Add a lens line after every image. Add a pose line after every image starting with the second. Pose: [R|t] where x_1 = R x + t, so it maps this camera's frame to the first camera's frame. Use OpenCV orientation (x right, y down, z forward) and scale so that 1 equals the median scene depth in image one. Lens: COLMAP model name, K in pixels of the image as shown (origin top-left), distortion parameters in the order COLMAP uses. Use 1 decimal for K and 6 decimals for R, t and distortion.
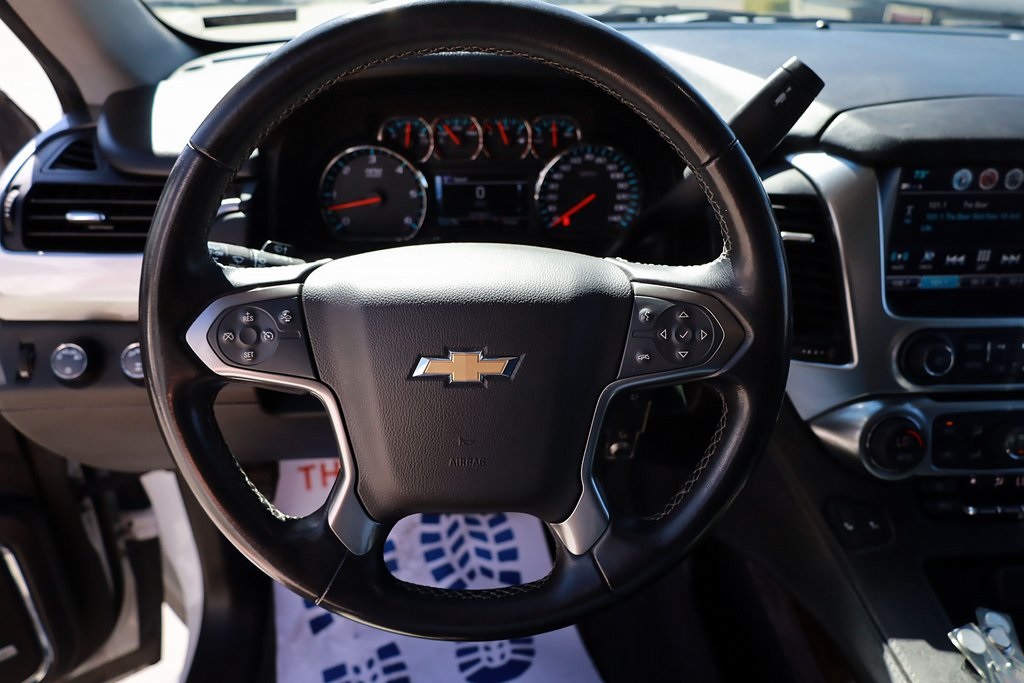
lens RADIAL K [[698.6, 0, 509.5], [0, 698.6, 343.1], [0, 0, 1]] dist [-0.017771, 0.003549]
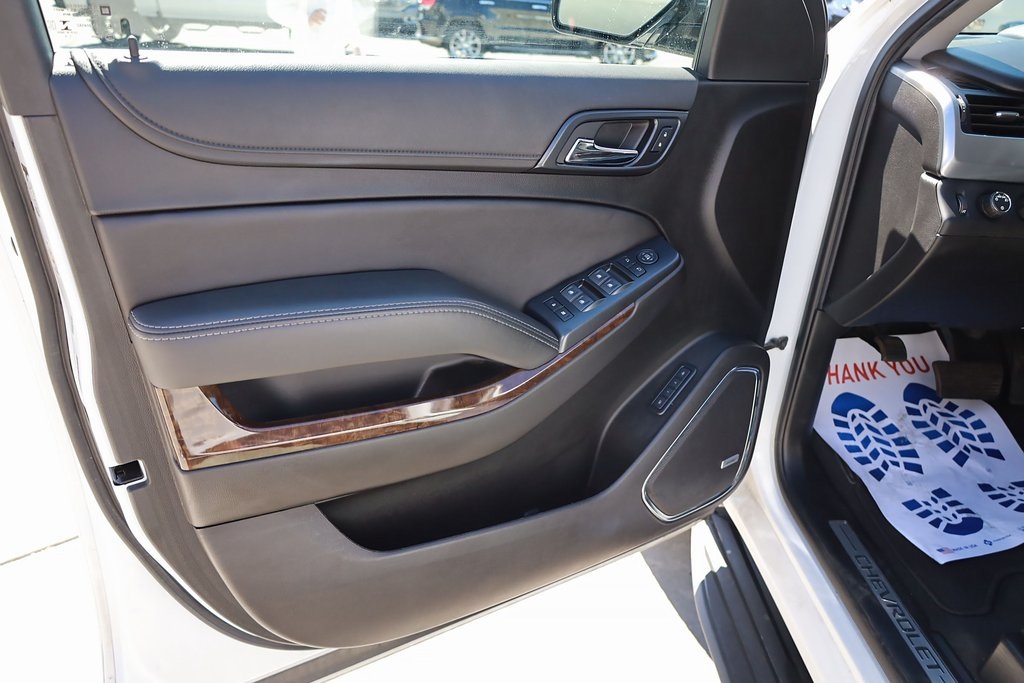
lens RADIAL K [[705.2, 0, 514.2], [0, 705.2, 347.0], [0, 0, 1]] dist [-0.008246, -0.001830]
pose [[0.999282, 0.035839, 0.012284, -1.767587], [-0.034897, 0.996948, -0.069831, 0.510415], [-0.014749, 0.069352, 0.997483, -0.572326]]
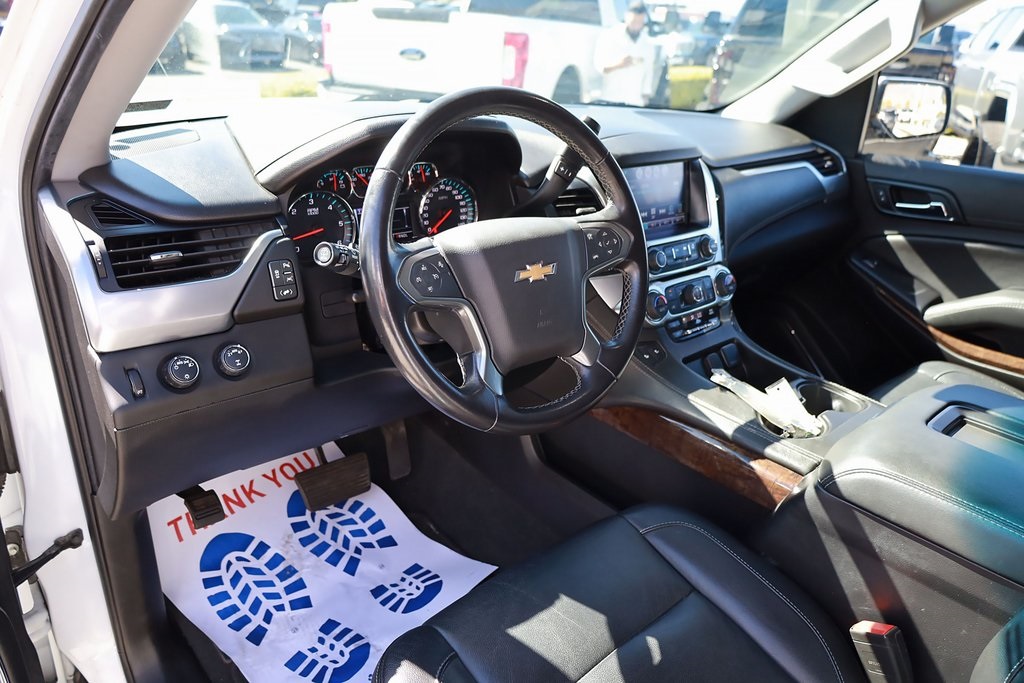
lens RADIAL K [[705.2, 0, 514.2], [0, 705.2, 347.0], [0, 0, 1]] dist [-0.008246, -0.001830]
pose [[0.788949, -0.217874, 0.574535, -0.889474], [0.275472, 0.961211, -0.013768, 0.169349], [-0.549250, 0.169130, 0.818364, -0.370422]]
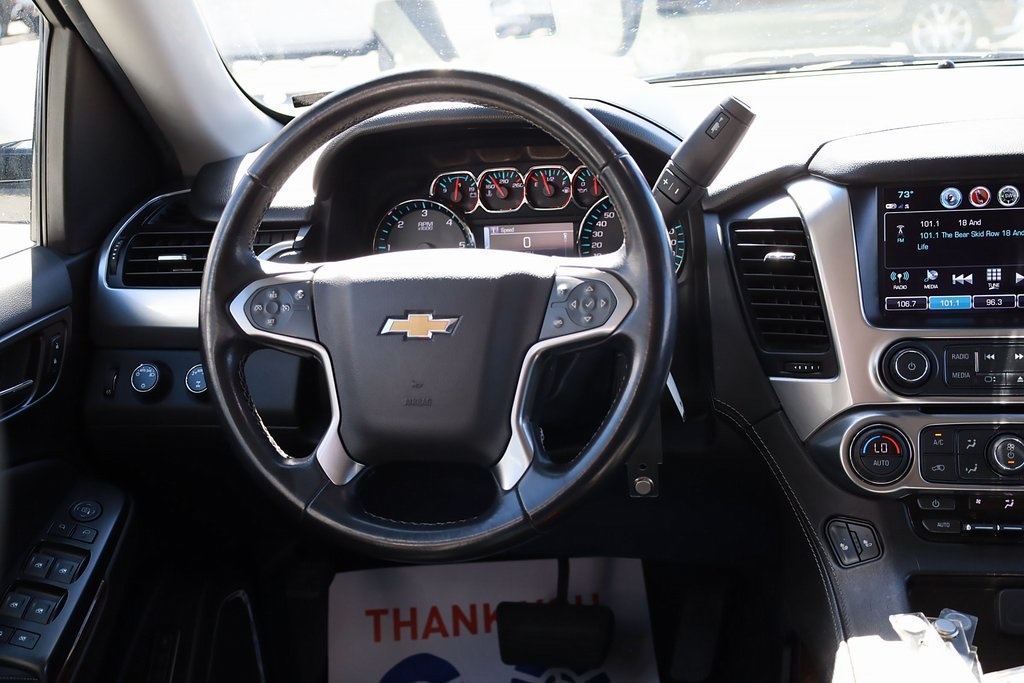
lens RADIAL K [[1300.1, 0, 513.2], [0, 1300.1, 355.3], [0, 0, 1]] dist [-0.000269, -0.028728]
pose [[0.963454, -0.005324, -0.267822, 0.535504], [-0.056181, 0.973550, -0.221459, 0.434633], [0.261918, 0.228412, 0.937671, -0.873940]]
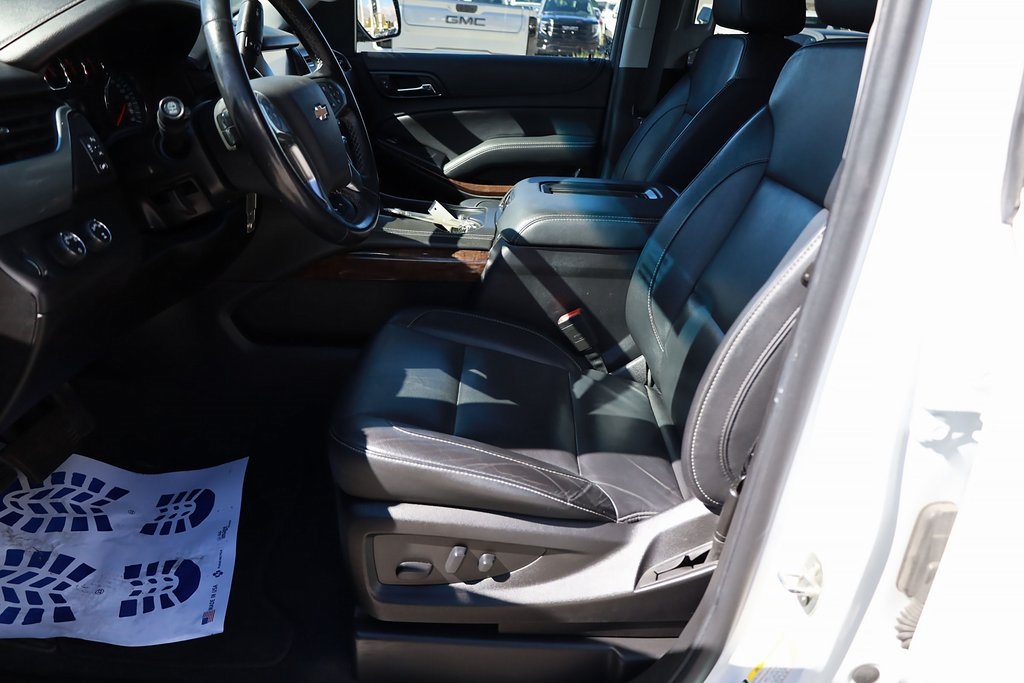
lens RADIAL K [[722.4, 0, 514.4], [0, 722.4, 346.6], [0, 0, 1]] dist [-0.009211, -0.008497]
pose [[0.068310, -0.412195, 0.908531, -1.771489], [0.475549, 0.814000, 0.333551, 0.121663], [-0.877033, 0.409267, 0.251623, 0.098175]]
